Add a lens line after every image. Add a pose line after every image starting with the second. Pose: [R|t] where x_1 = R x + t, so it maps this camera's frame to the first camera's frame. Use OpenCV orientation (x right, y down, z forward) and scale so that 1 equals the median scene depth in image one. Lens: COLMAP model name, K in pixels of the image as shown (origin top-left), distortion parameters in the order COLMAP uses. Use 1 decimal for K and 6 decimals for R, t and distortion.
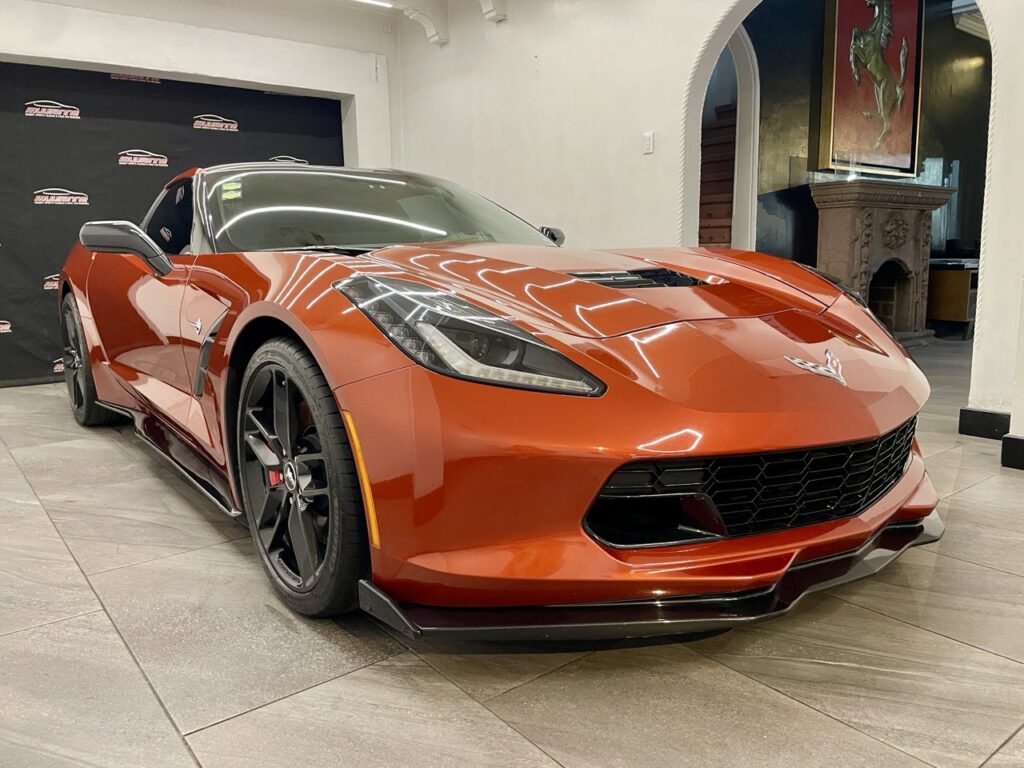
lens RADIAL K [[766.1, 0, 512.0], [0, 766.1, 384.0], [0, 0, 1]] dist [0.090833, -0.116386]
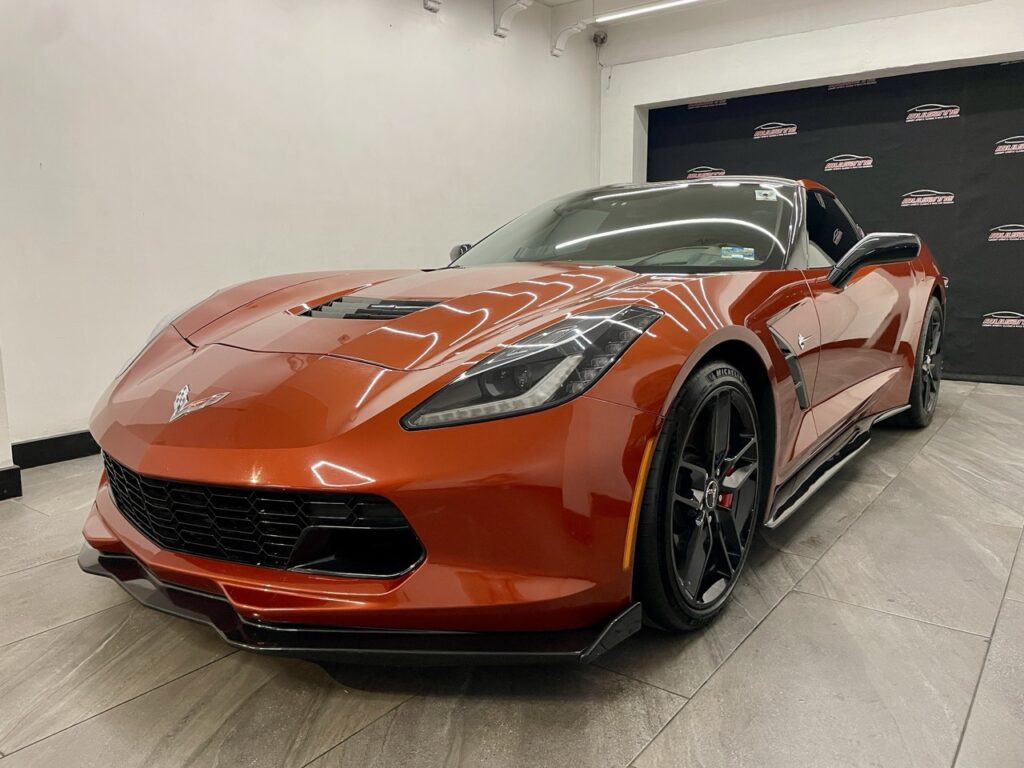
lens RADIAL K [[766.1, 0, 512.0], [0, 766.1, 384.0], [0, 0, 1]] dist [0.090833, -0.116386]
pose [[0.258033, 0.172036, -0.950696, 0.548434], [-0.155555, 0.978578, 0.134861, -0.092690], [0.953531, 0.113087, 0.279267, 0.411196]]
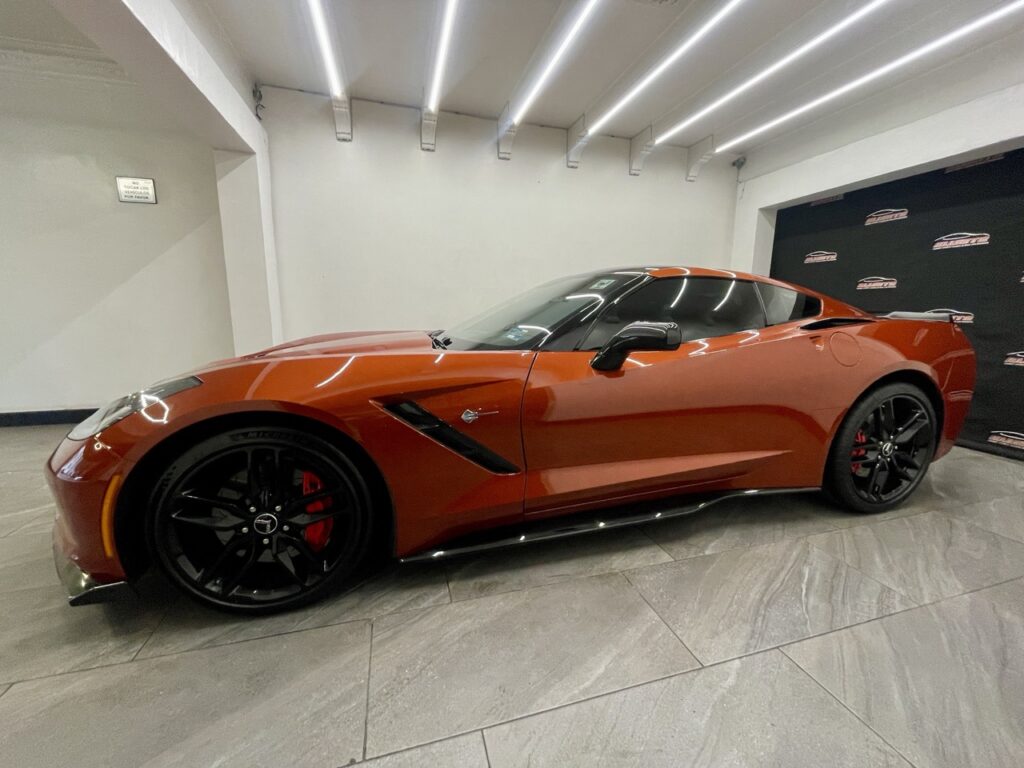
lens RADIAL K [[415.4, 0, 523.1], [0, 415.4, 386.2], [0, 0, 1]] dist [-0.001263, -0.000333]
pose [[-0.373766, 0.181764, -0.909539, 0.378777], [-0.154819, 0.954628, 0.254396, -0.190587], [0.914511, 0.235898, -0.328667, 0.867545]]
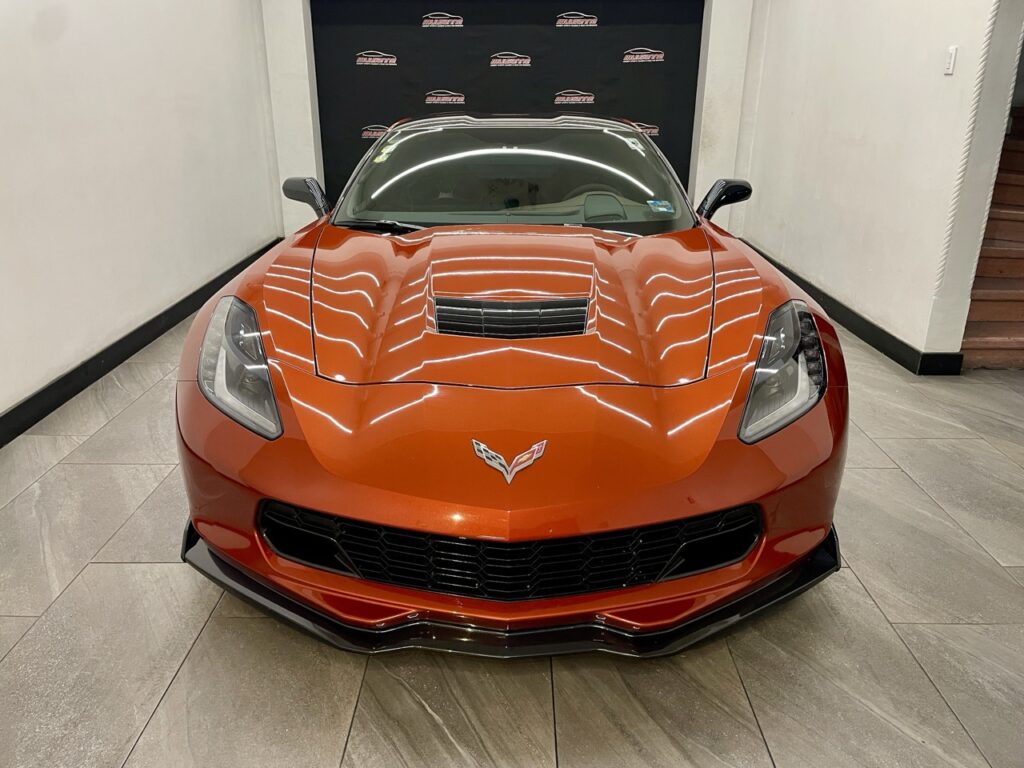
lens RADIAL K [[766.1, 0, 512.0], [0, 766.1, 384.0], [0, 0, 1]] dist [0.090833, -0.116386]
pose [[0.785268, 0.238634, -0.571321, 0.354447], [-0.119422, 0.963791, 0.238422, -0.132546], [0.607530, -0.118997, 0.785333, 0.080403]]
